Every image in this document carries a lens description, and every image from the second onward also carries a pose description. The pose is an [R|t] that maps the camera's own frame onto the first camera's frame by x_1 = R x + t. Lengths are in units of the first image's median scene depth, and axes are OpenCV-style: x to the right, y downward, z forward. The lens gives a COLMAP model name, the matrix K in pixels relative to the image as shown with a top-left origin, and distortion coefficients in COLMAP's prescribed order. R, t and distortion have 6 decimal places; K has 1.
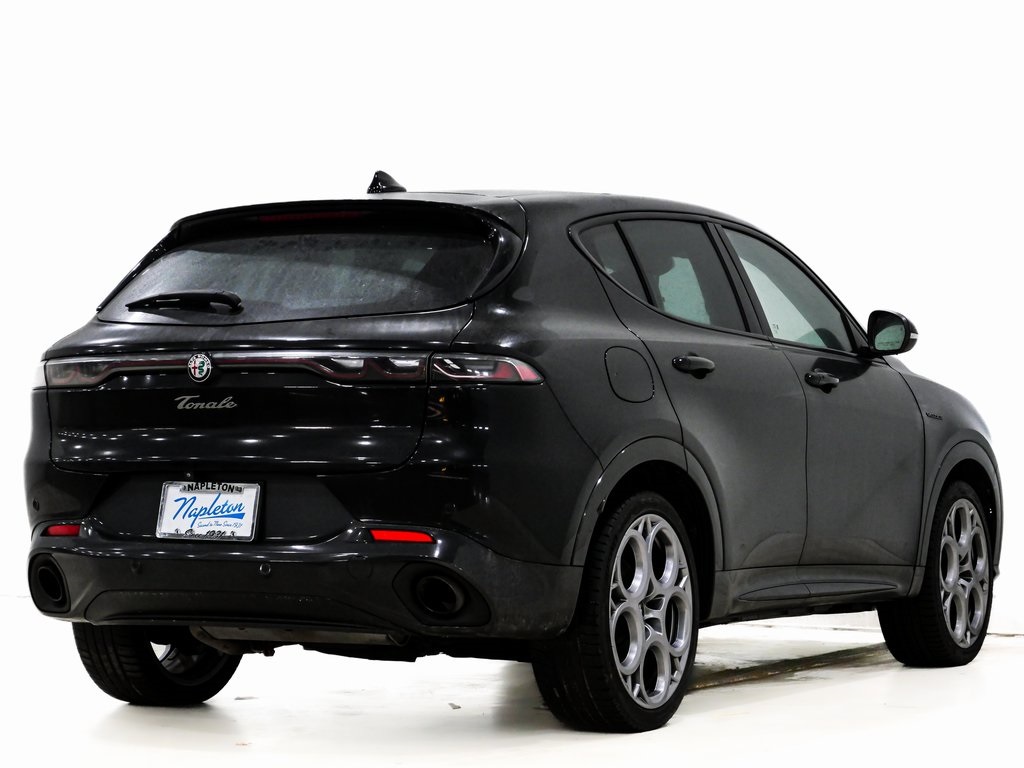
lens RADIAL K [[2751.4, 0, 512.9], [0, 2751.4, 386.2], [0, 0, 1]] dist [-0.034935, 0.000000]
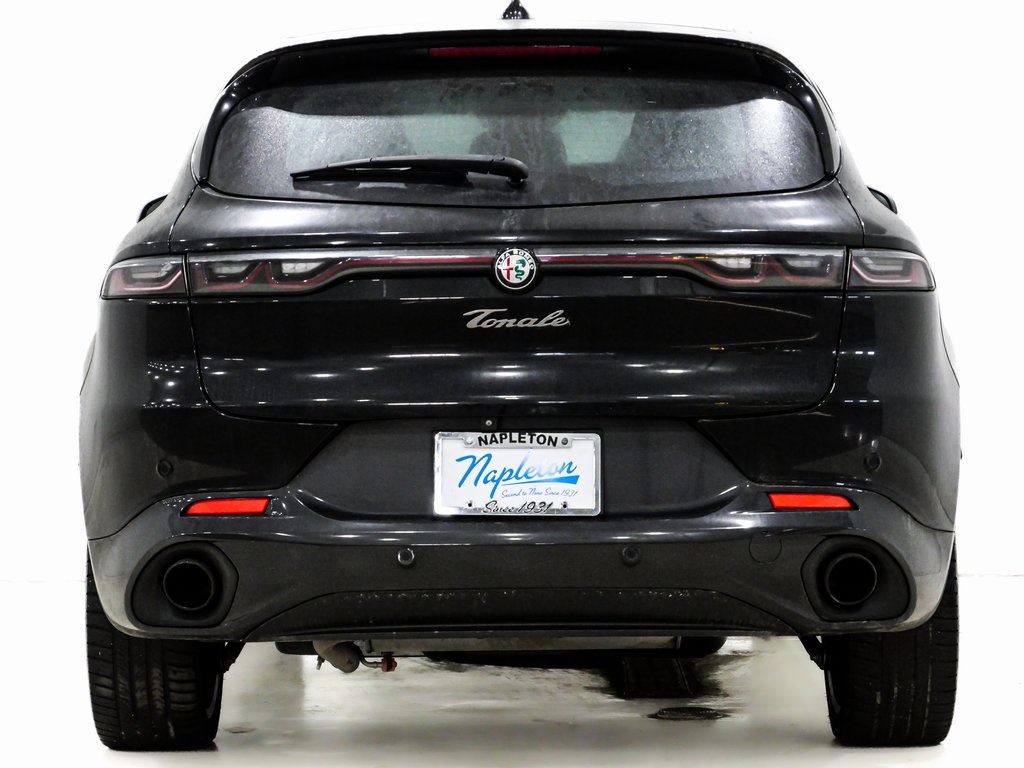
lens RADIAL K [[3258.8, 0, 511.0], [0, 3258.8, 384.9], [0, 0, 1]] dist [-0.101382, 0.000000]
pose [[0.889429, -0.019562, 0.456654, -0.489115], [-0.000423, 0.999048, 0.043619, -0.013247], [-0.457072, -0.038989, 0.888575, 0.266471]]
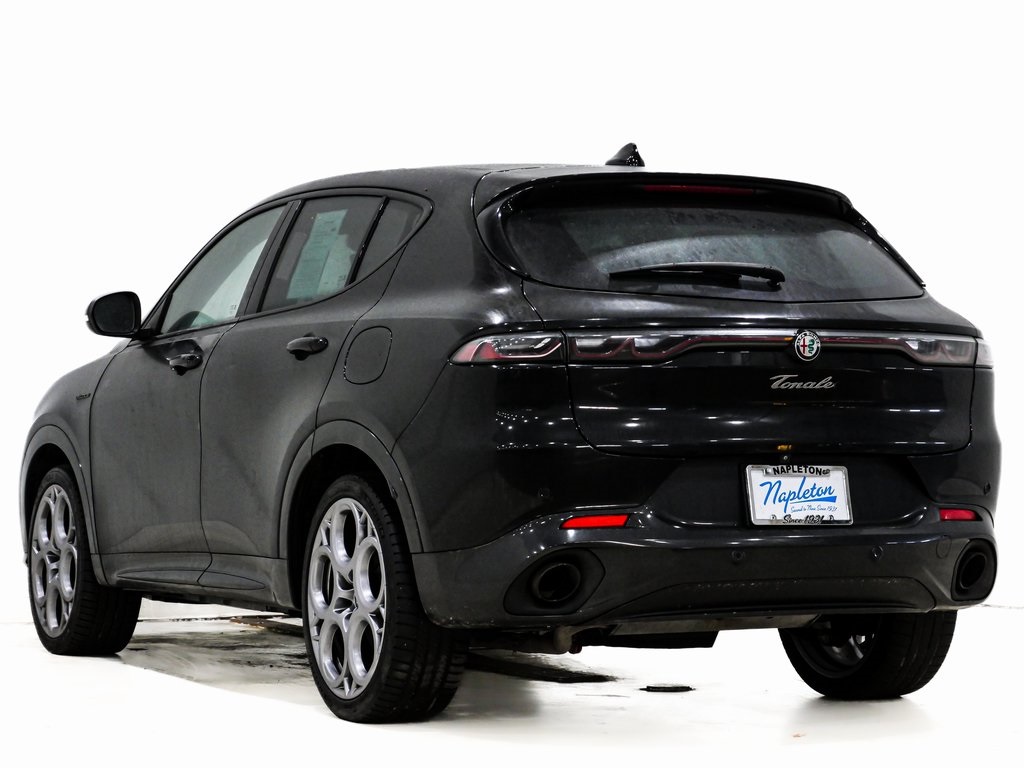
lens RADIAL K [[2801.1, 0, 510.5], [0, 2801.1, 381.5], [0, 0, 1]] dist [-0.038008, 0.000000]
pose [[0.581474, 0.013568, 0.813452, -0.965357], [-0.015015, 0.999870, -0.005945, 0.013039], [-0.813427, -0.008758, 0.581602, 0.512878]]
